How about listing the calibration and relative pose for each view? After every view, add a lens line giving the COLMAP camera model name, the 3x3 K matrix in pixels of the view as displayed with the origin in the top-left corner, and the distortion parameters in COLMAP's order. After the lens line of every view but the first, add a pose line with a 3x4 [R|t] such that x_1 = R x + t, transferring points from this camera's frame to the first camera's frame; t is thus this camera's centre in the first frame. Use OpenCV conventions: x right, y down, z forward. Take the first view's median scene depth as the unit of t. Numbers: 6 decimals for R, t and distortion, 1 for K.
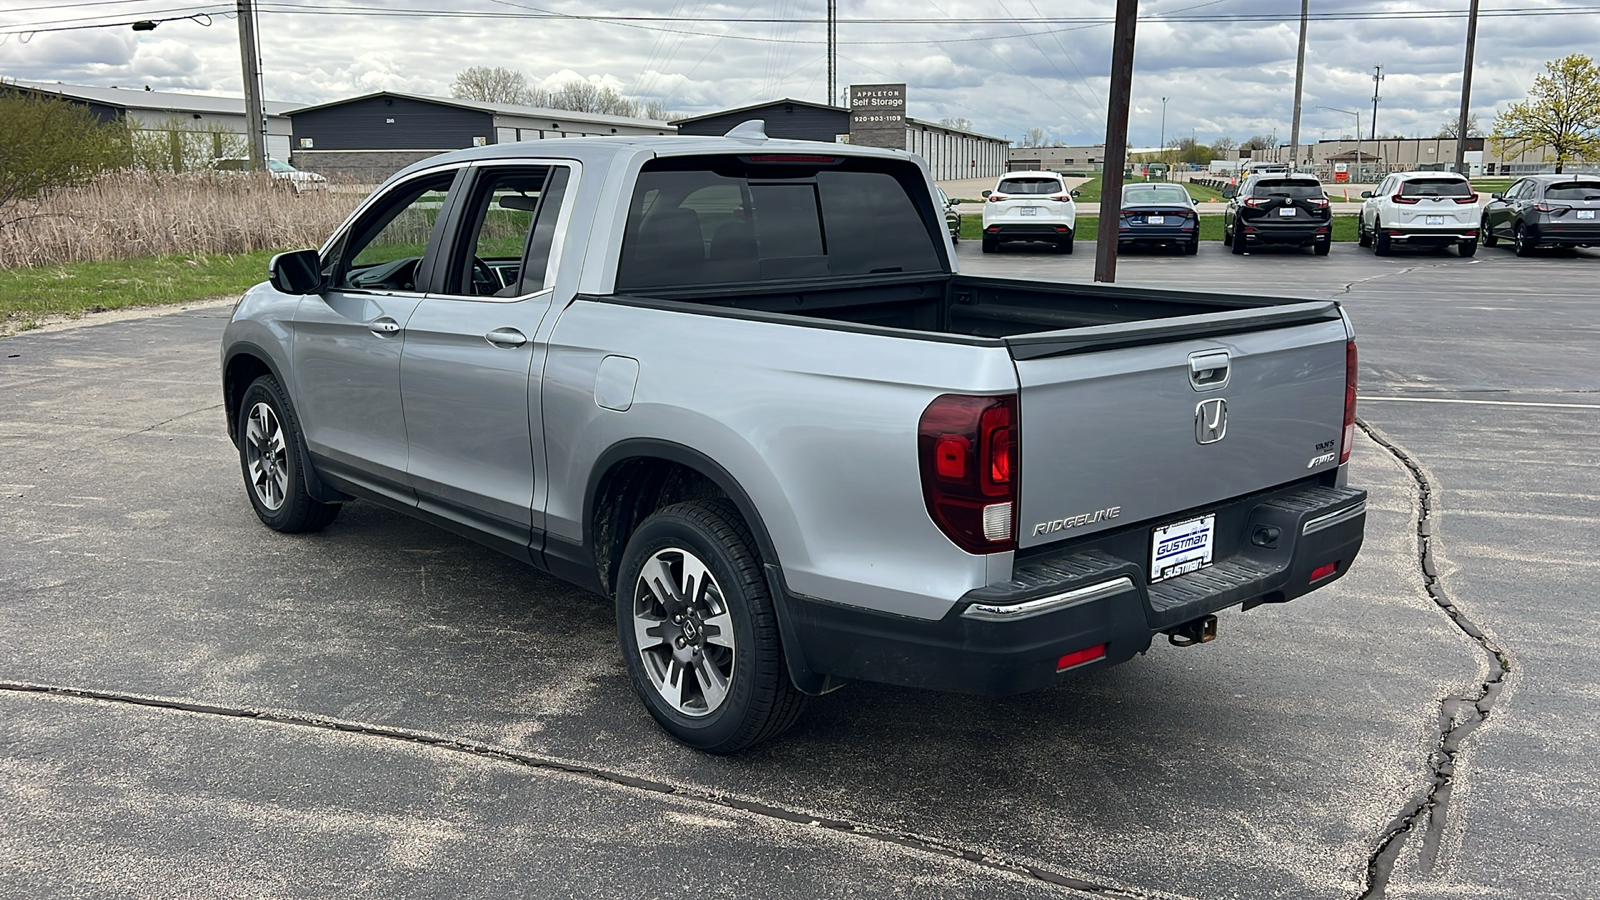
lens RADIAL K [[1381.2, 0, 802.8], [0, 1381.2, 447.5], [0, 0, 1]] dist [0.066314, -0.074777]
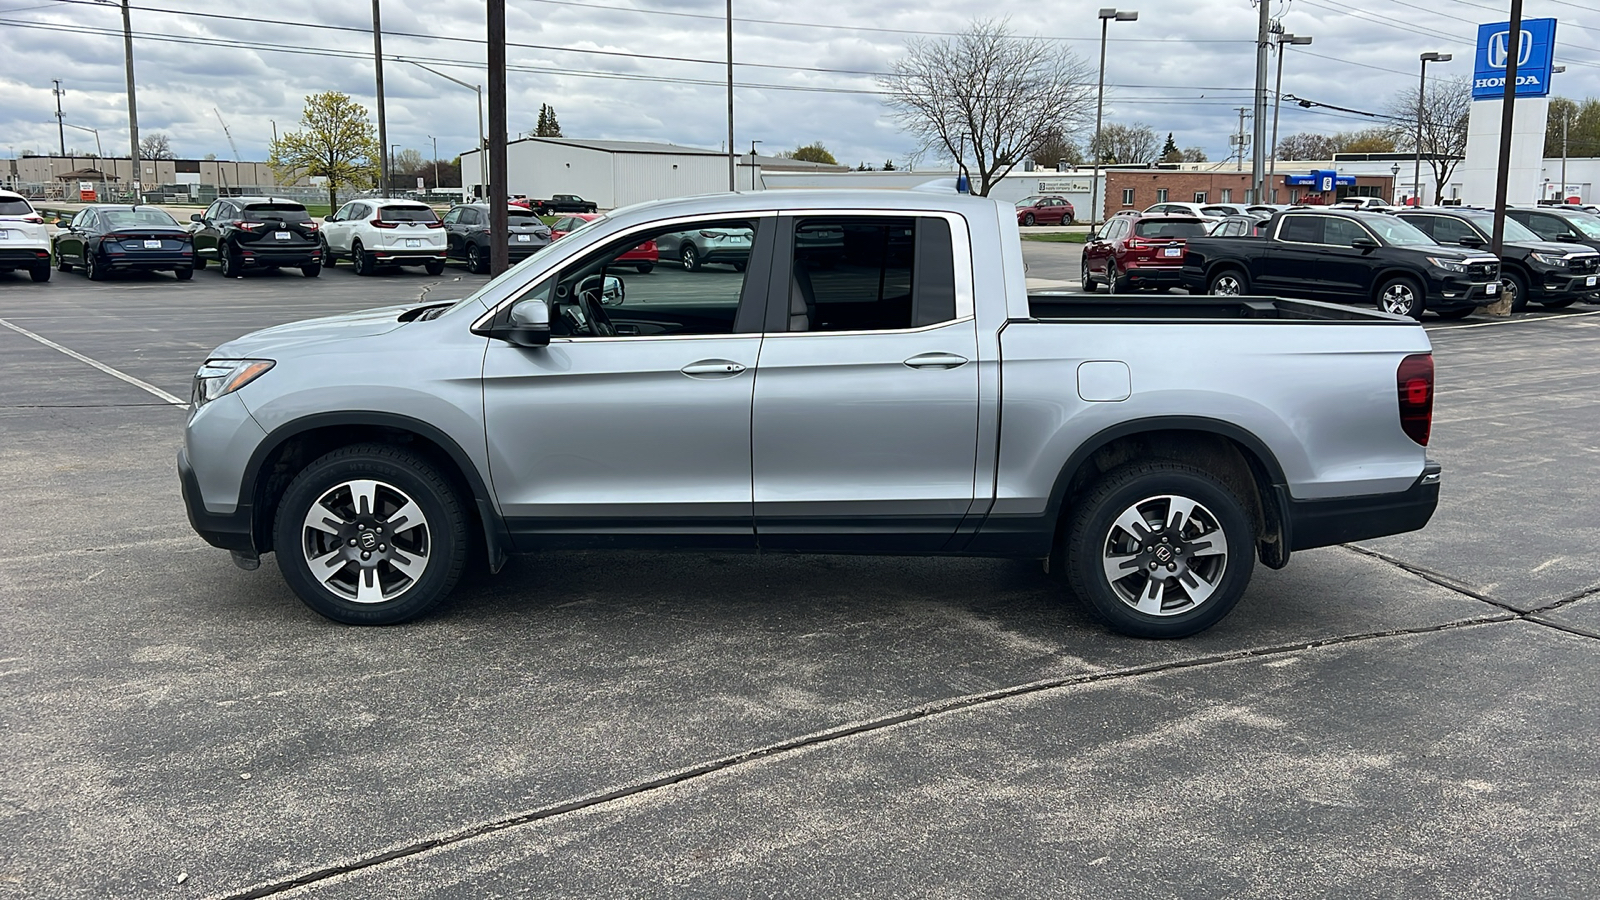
lens RADIAL K [[1381.2, 0, 802.9], [0, 1381.2, 434.6], [0, 0, 1]] dist [0.066314, -0.074777]
pose [[0.636562, -0.117173, 0.762272, -1.201769], [0.134202, 0.990141, 0.040130, -0.079475], [-0.759459, 0.076754, 0.646011, 0.330413]]
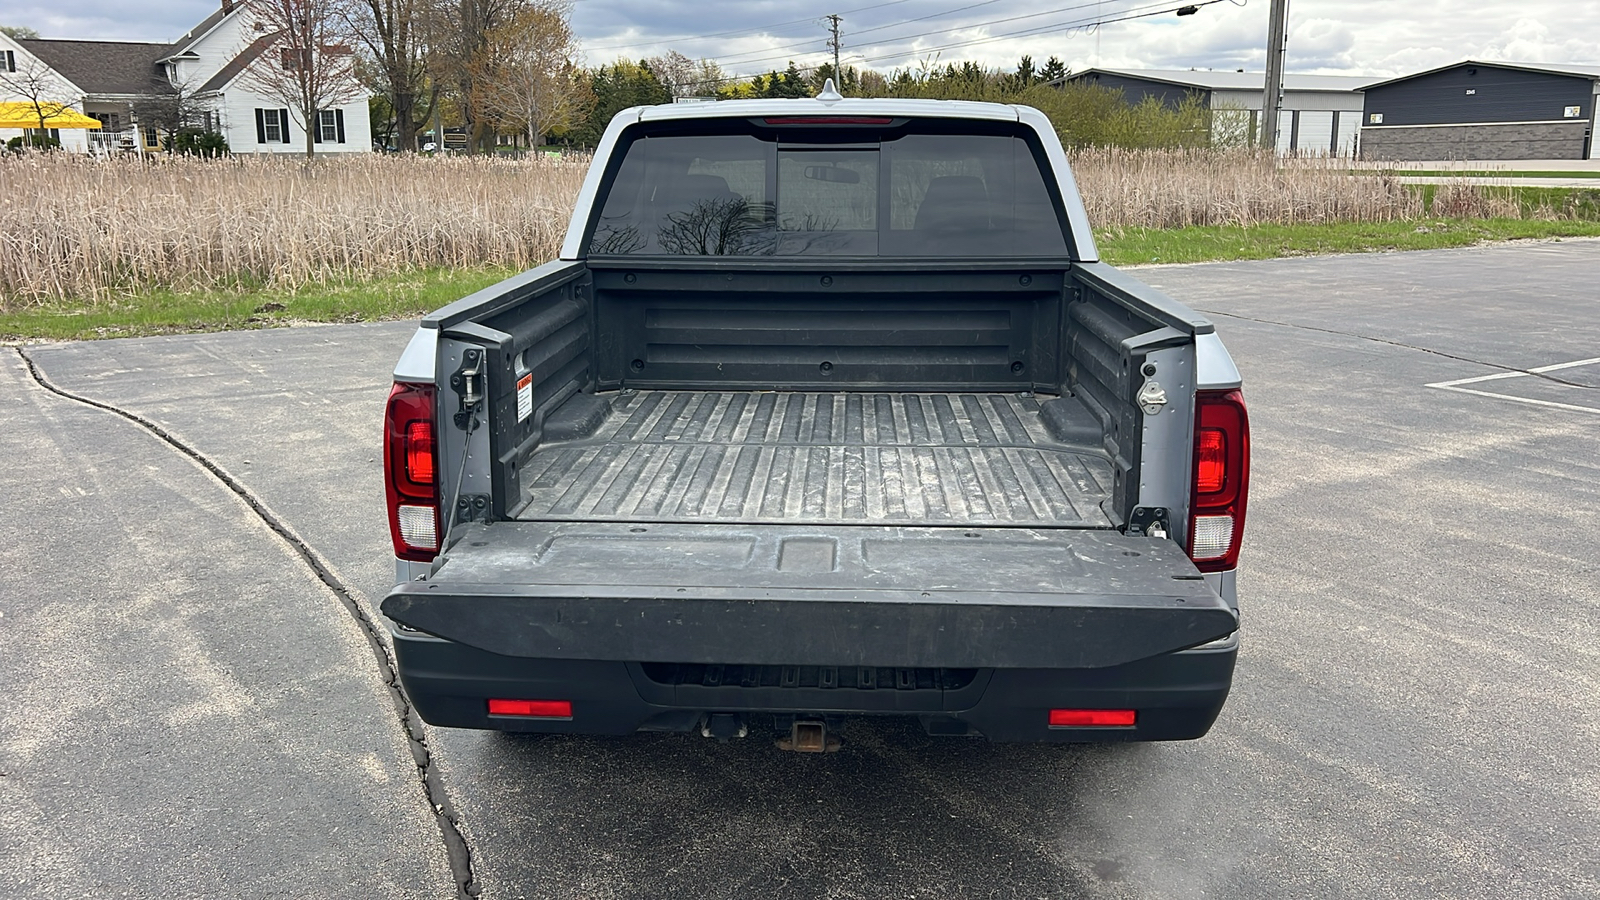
lens RADIAL K [[1381.2, 0, 795.9], [0, 1381.2, 451.4], [0, 0, 1]] dist [0.066314, -0.074777]
pose [[0.724929, 0.144549, -0.673486, 0.651409], [-0.132482, 0.988738, 0.069610, -0.060645], [0.675964, 0.038762, 0.735915, 0.355546]]
